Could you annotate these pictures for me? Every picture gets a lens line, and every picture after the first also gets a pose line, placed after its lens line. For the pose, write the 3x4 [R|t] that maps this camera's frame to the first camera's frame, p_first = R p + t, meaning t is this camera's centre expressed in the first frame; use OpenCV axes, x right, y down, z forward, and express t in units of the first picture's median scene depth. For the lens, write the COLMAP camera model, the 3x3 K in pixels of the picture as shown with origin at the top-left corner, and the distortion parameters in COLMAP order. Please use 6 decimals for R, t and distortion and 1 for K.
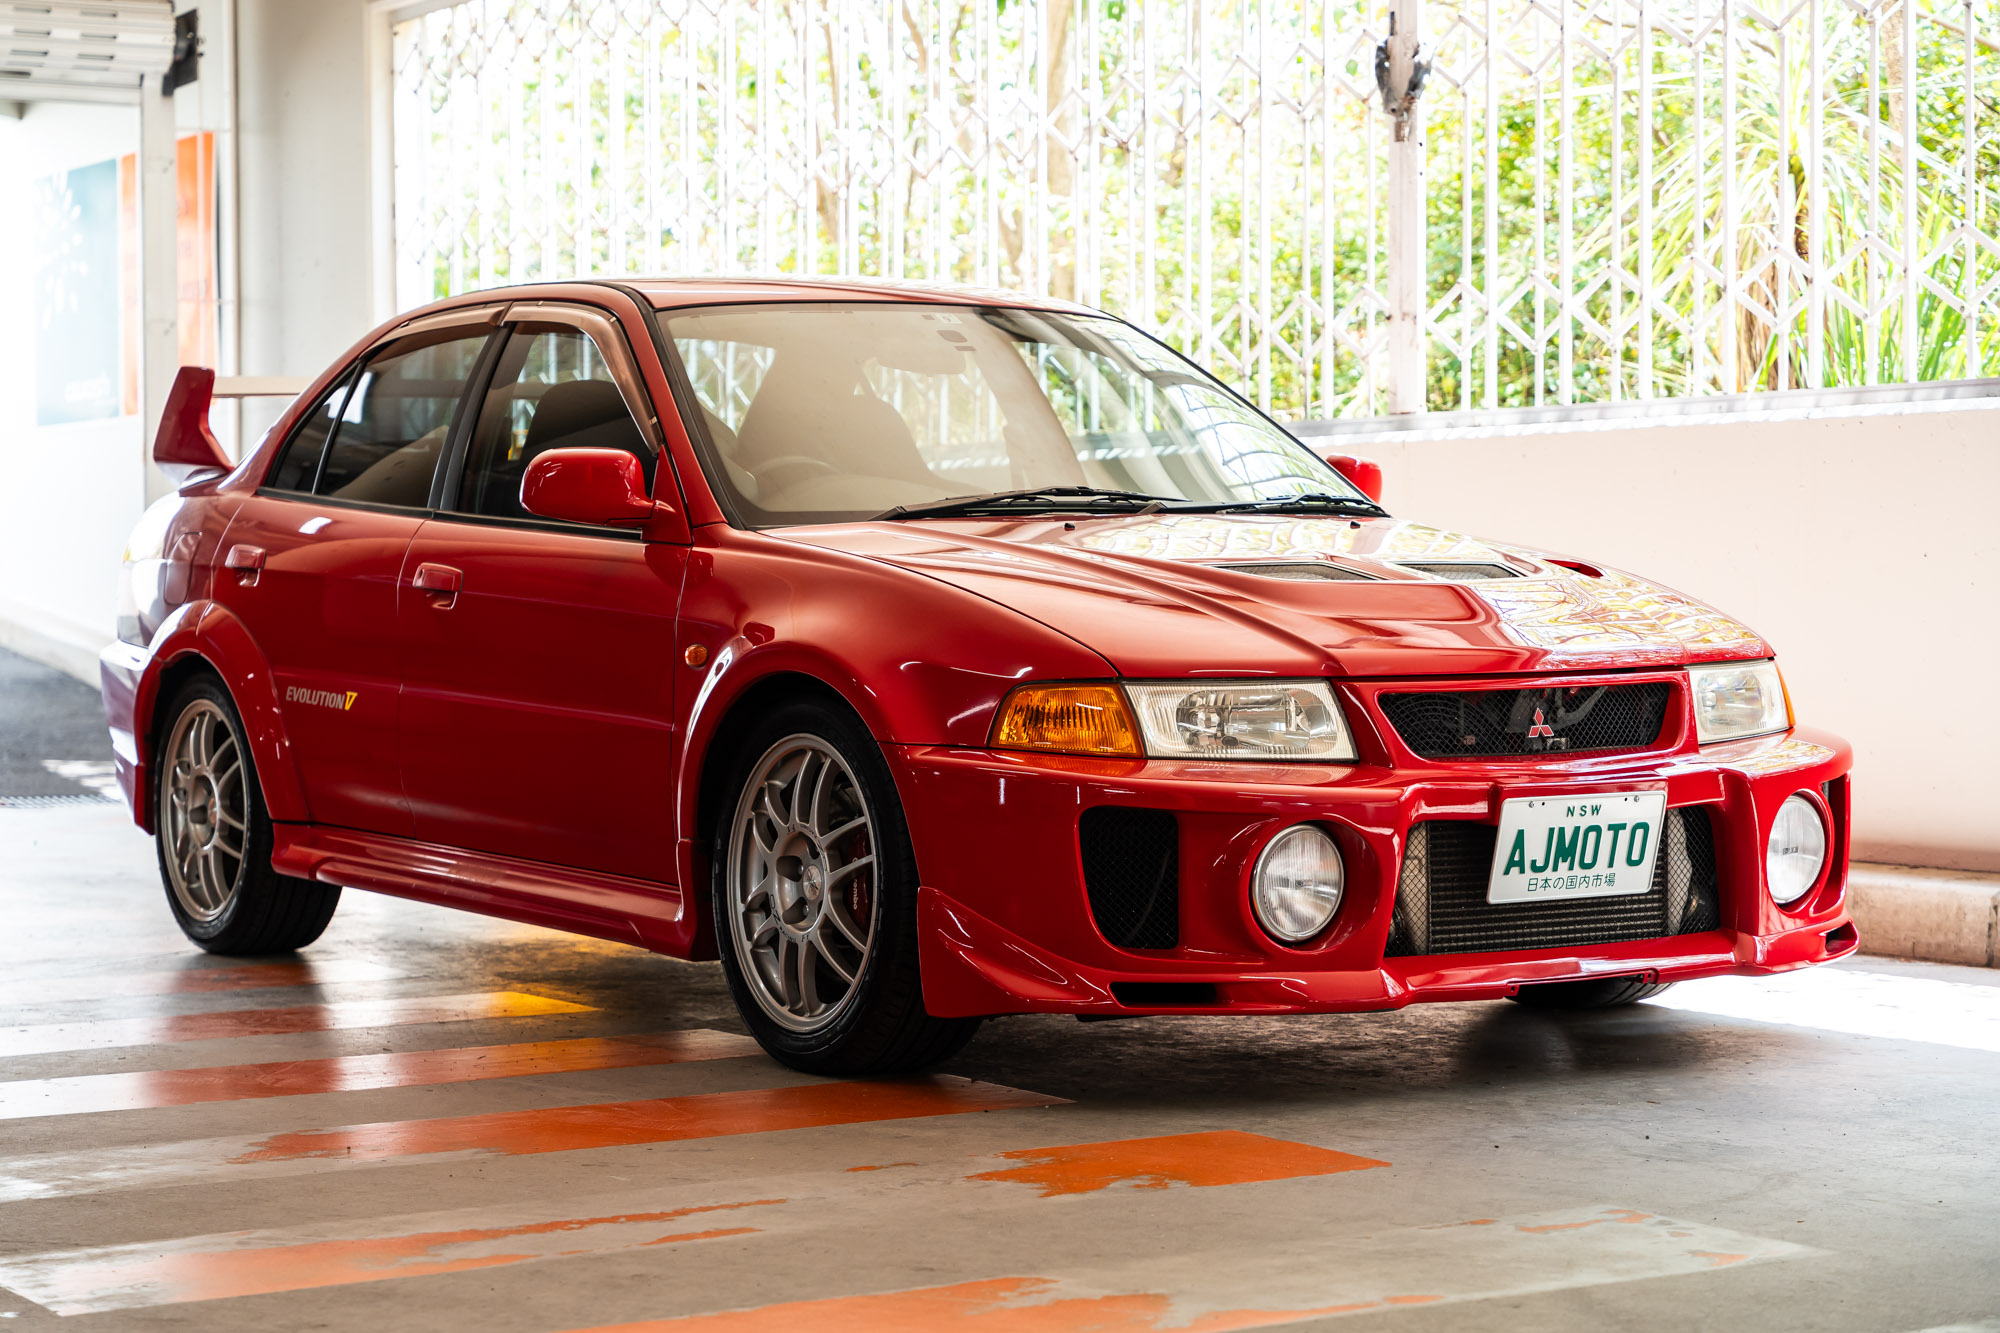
lens RADIAL K [[3913.8, 0, 1000.2], [0, 3913.8, 665.3], [0, 0, 1]] dist [-0.216158, 0.000000]
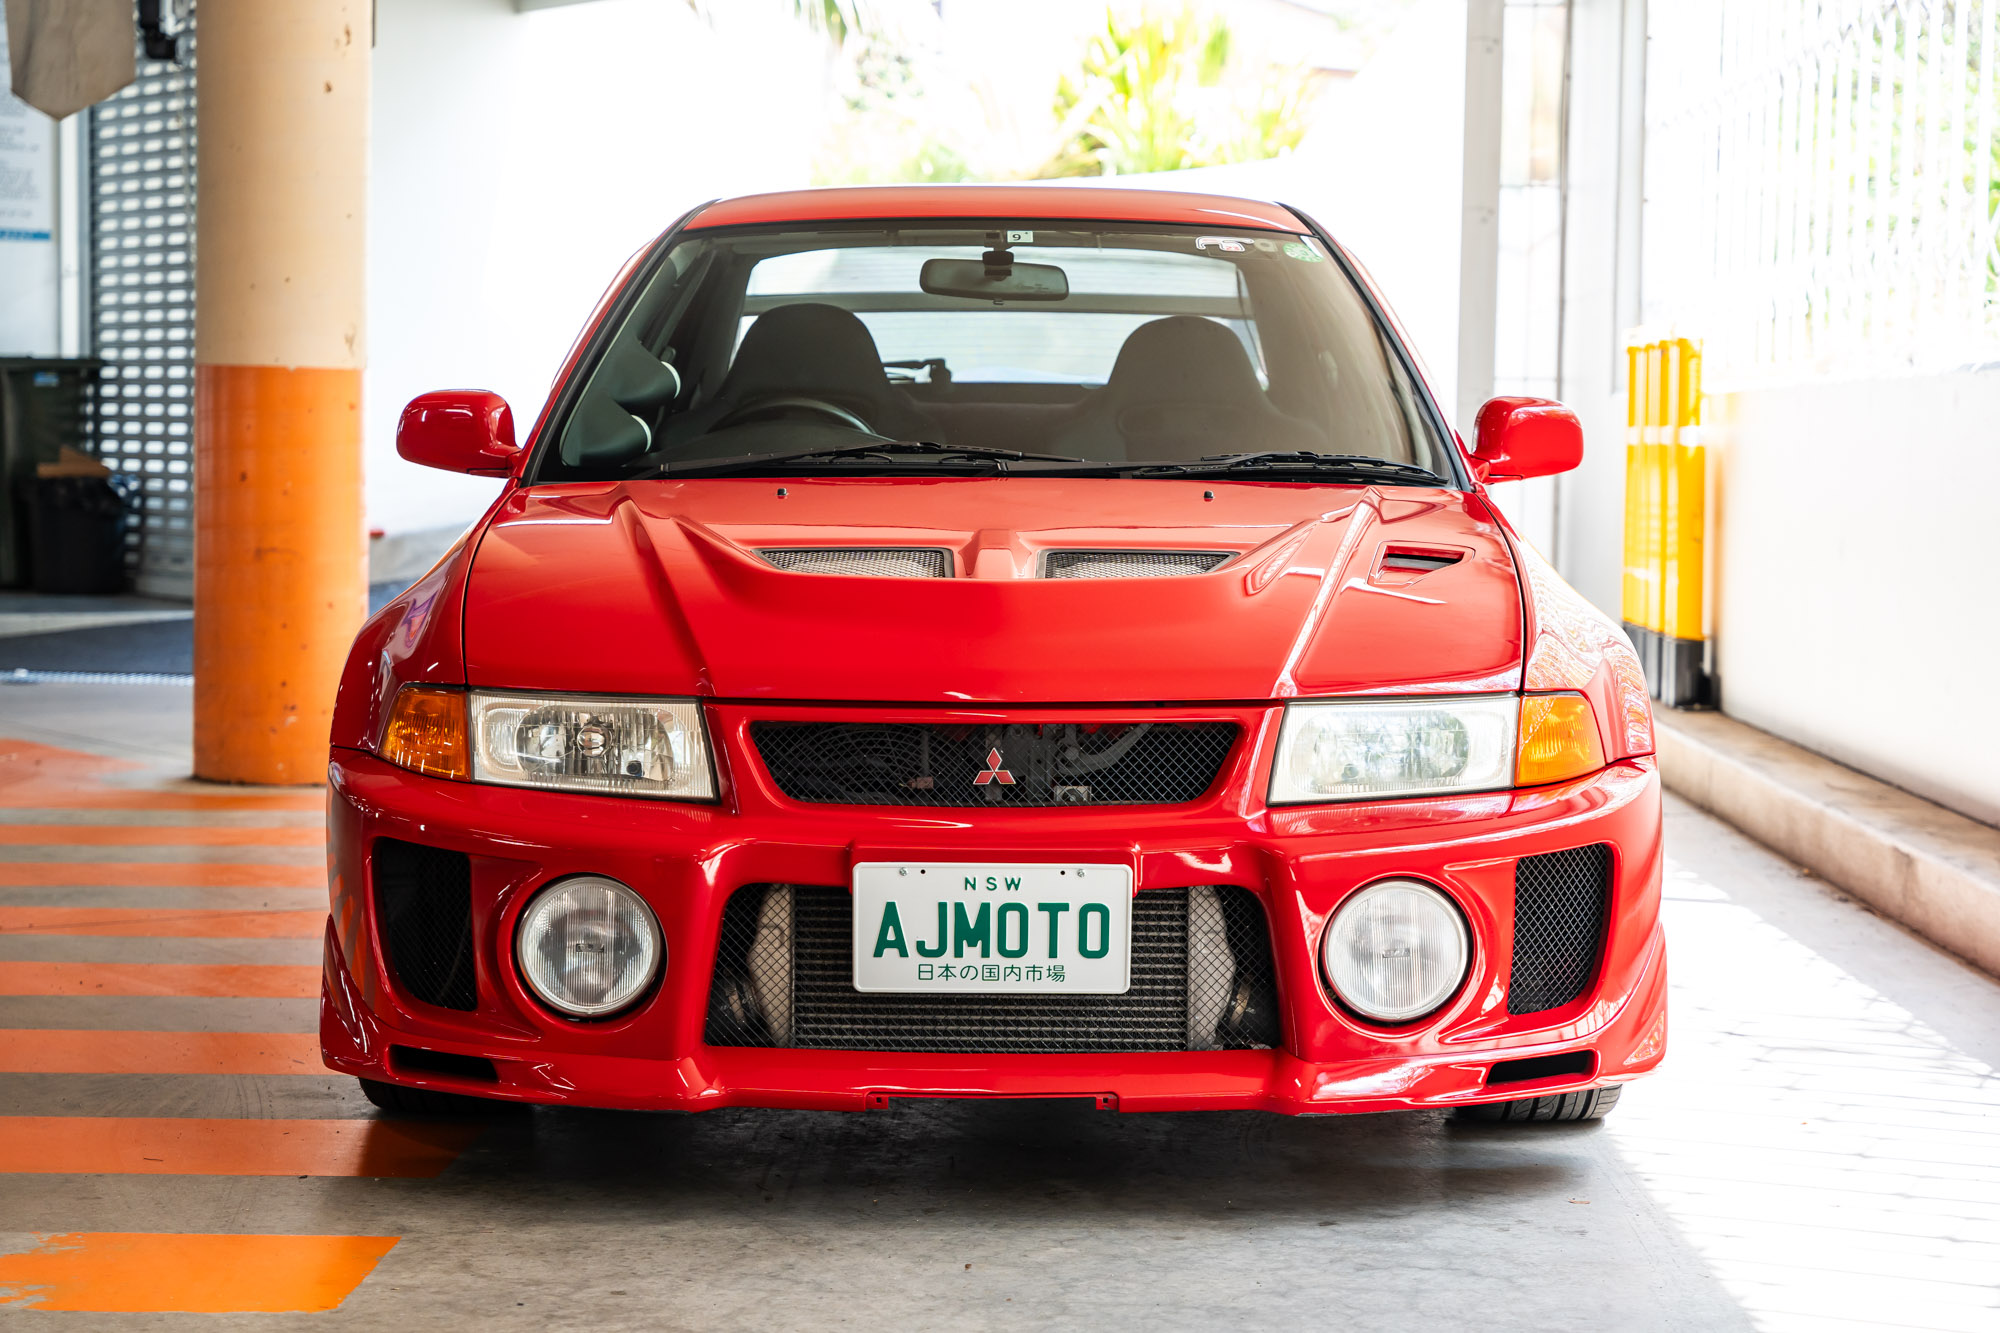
lens RADIAL K [[3913.8, 0, 999.9], [0, 3913.8, 667.1], [0, 0, 1]] dist [-0.216158, 0.000000]
pose [[0.852310, 0.049854, -0.520656, 0.557638], [-0.029945, 0.998465, 0.046587, -0.042980], [0.522180, -0.024116, 0.852494, 0.327871]]
